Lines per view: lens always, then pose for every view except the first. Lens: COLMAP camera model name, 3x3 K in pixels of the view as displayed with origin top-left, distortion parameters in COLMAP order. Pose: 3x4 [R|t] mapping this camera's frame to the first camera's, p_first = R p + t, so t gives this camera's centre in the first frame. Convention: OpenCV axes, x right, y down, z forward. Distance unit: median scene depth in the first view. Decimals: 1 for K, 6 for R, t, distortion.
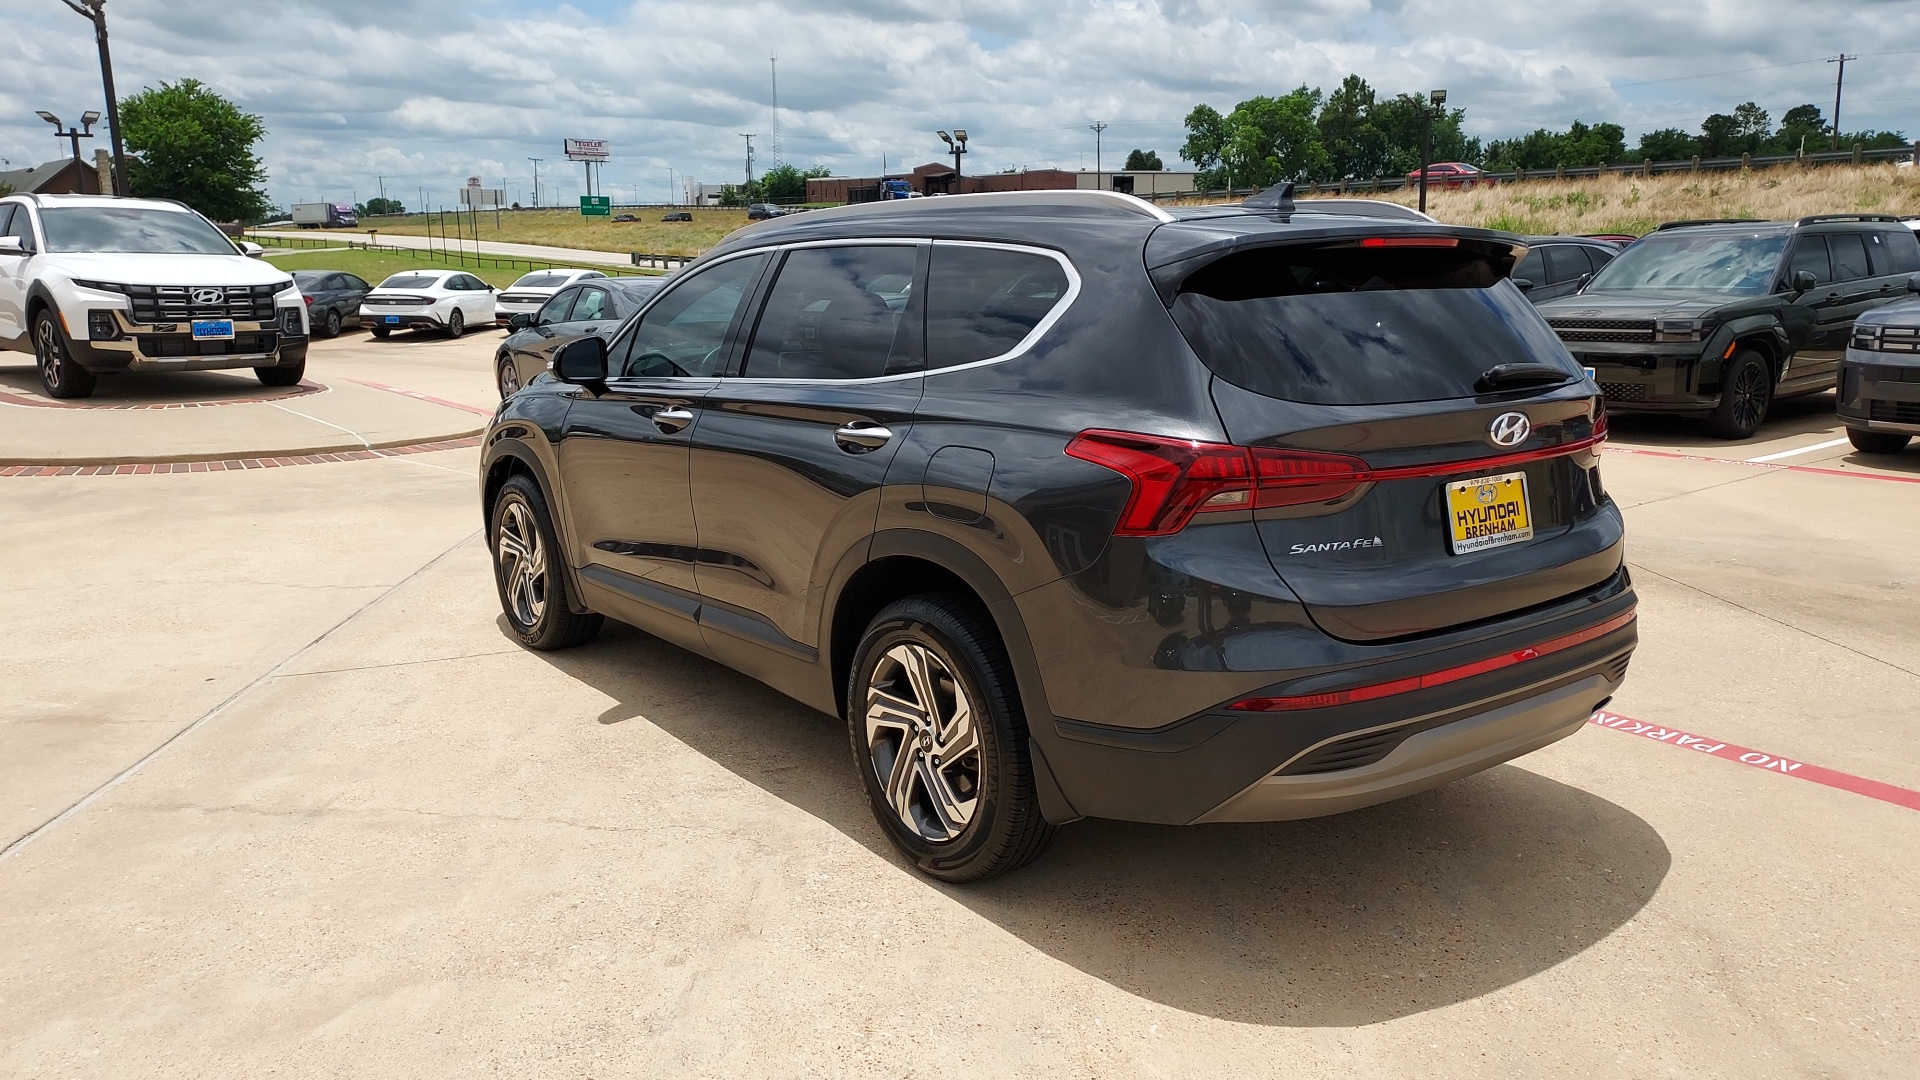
lens RADIAL K [[1394.4, 0, 977.6], [0, 1394.4, 534.3], [0, 0, 1]] dist [0.049029, -0.030714]
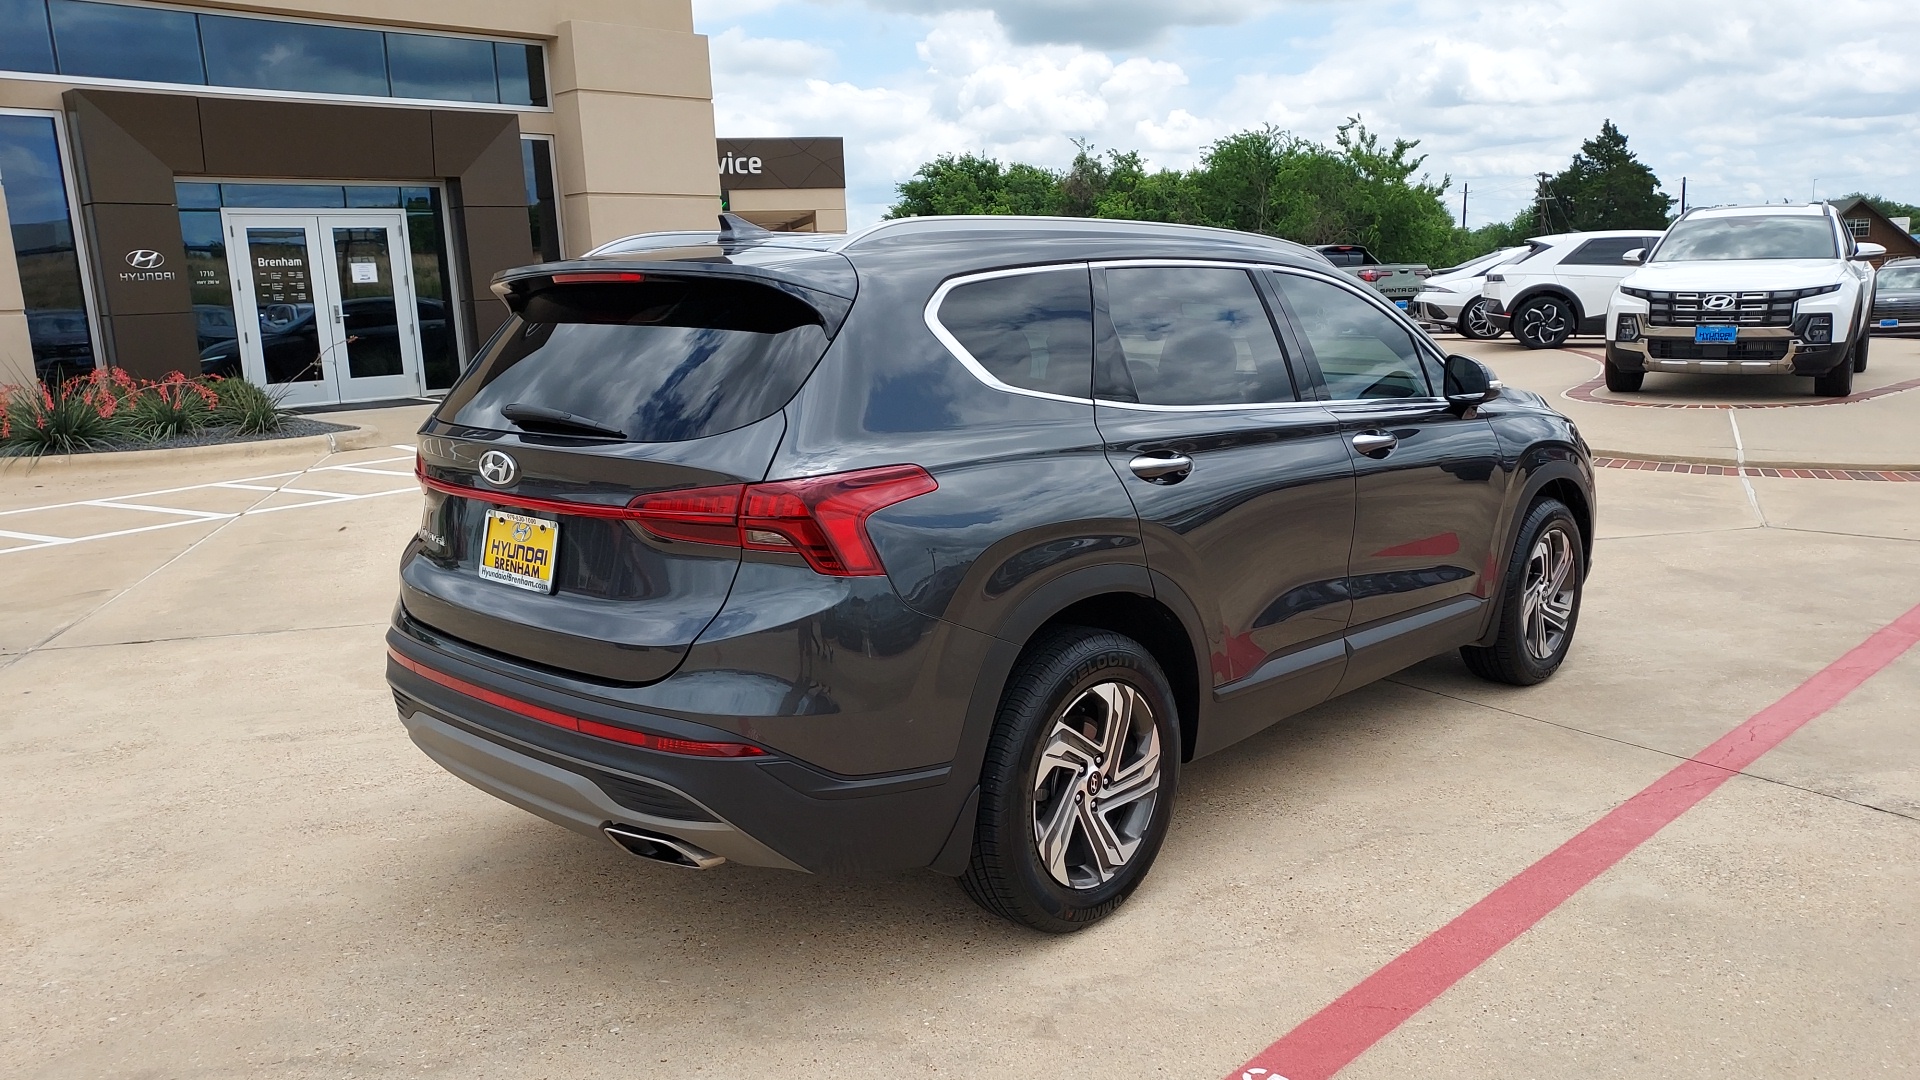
lens RADIAL K [[1394.4, 0, 991.2], [0, 1394.4, 528.7], [0, 0, 1]] dist [0.049029, -0.030714]
pose [[0.170845, 0.169133, -0.970673, 0.387992], [-0.168785, 0.975618, 0.140287, -0.063631], [0.970734, 0.139867, 0.195227, 0.316601]]
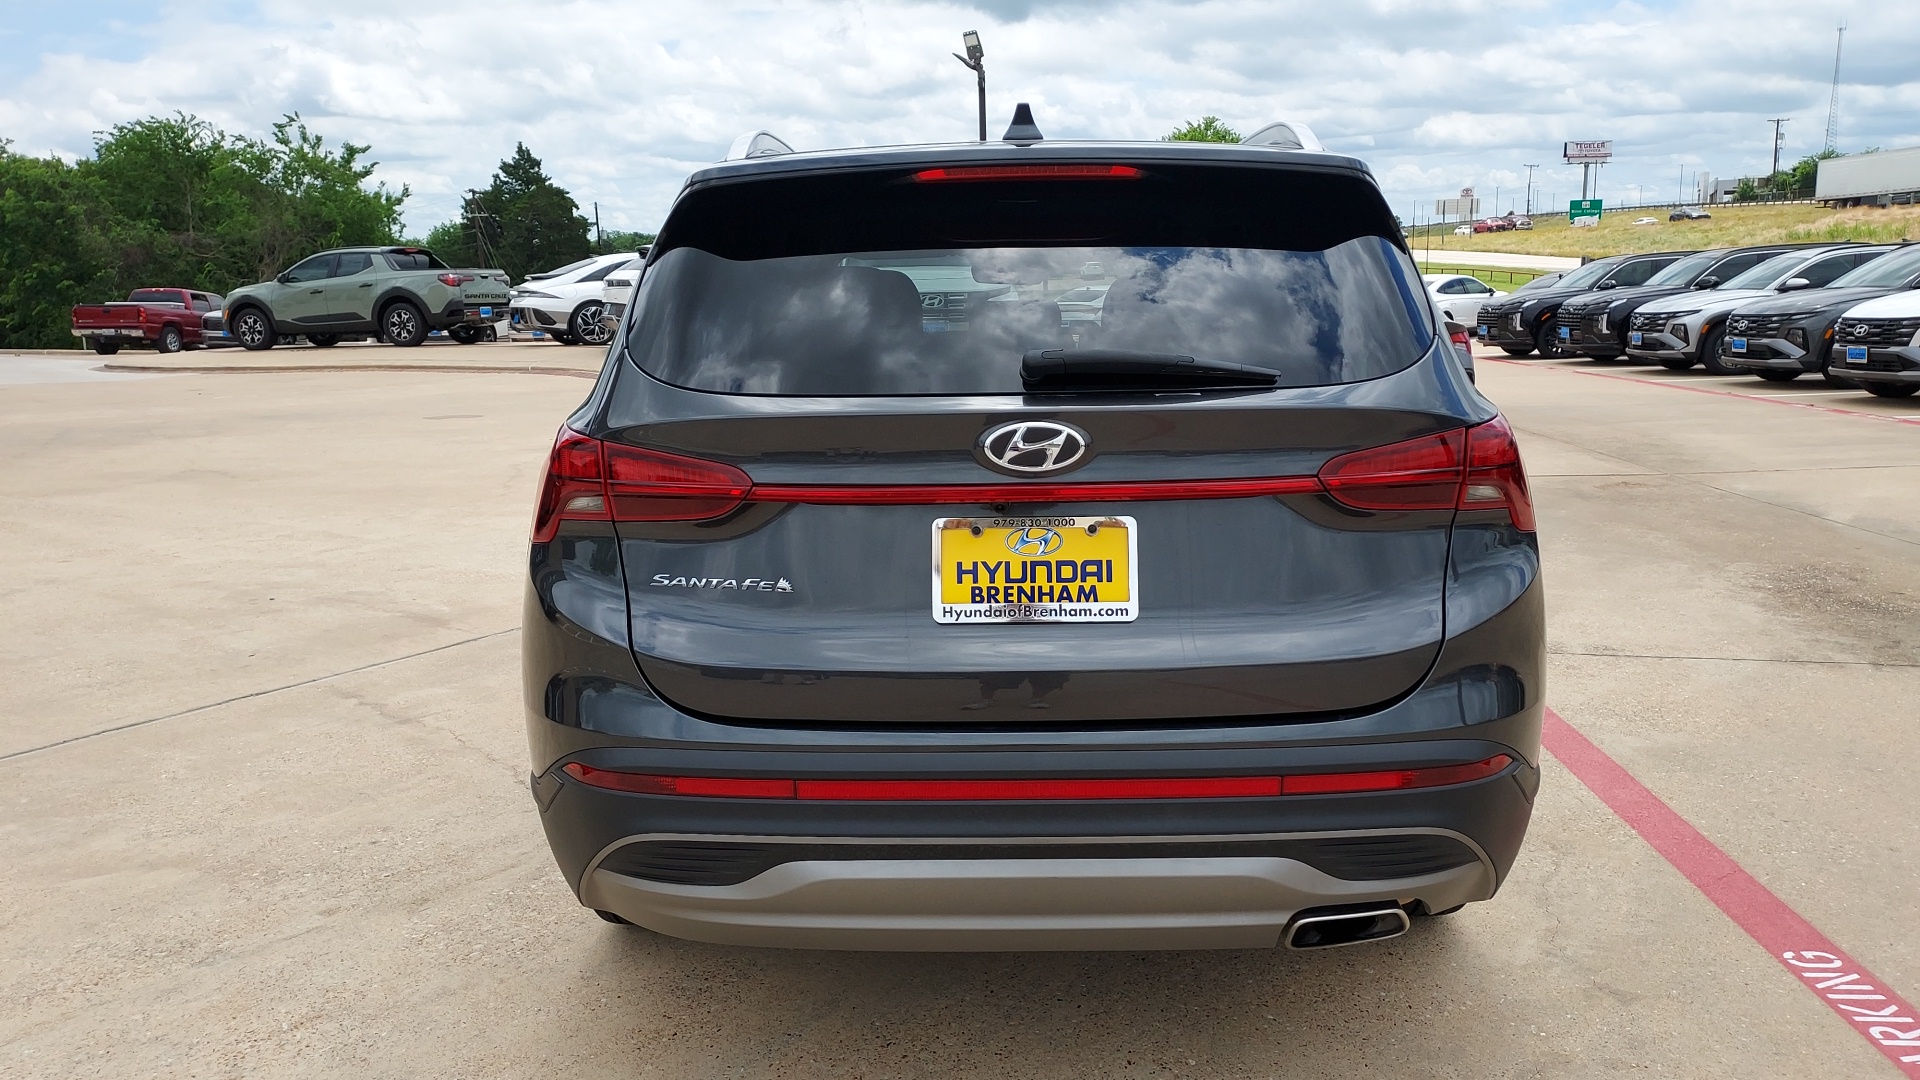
lens RADIAL K [[1394.4, 0, 972.5], [0, 1394.4, 533.6], [0, 0, 1]] dist [0.049029, -0.030714]
pose [[0.782872, 0.100167, -0.614067, 0.209745], [-0.104920, 0.994075, 0.028392, -0.013638], [0.613272, 0.042201, 0.788743, 0.128115]]
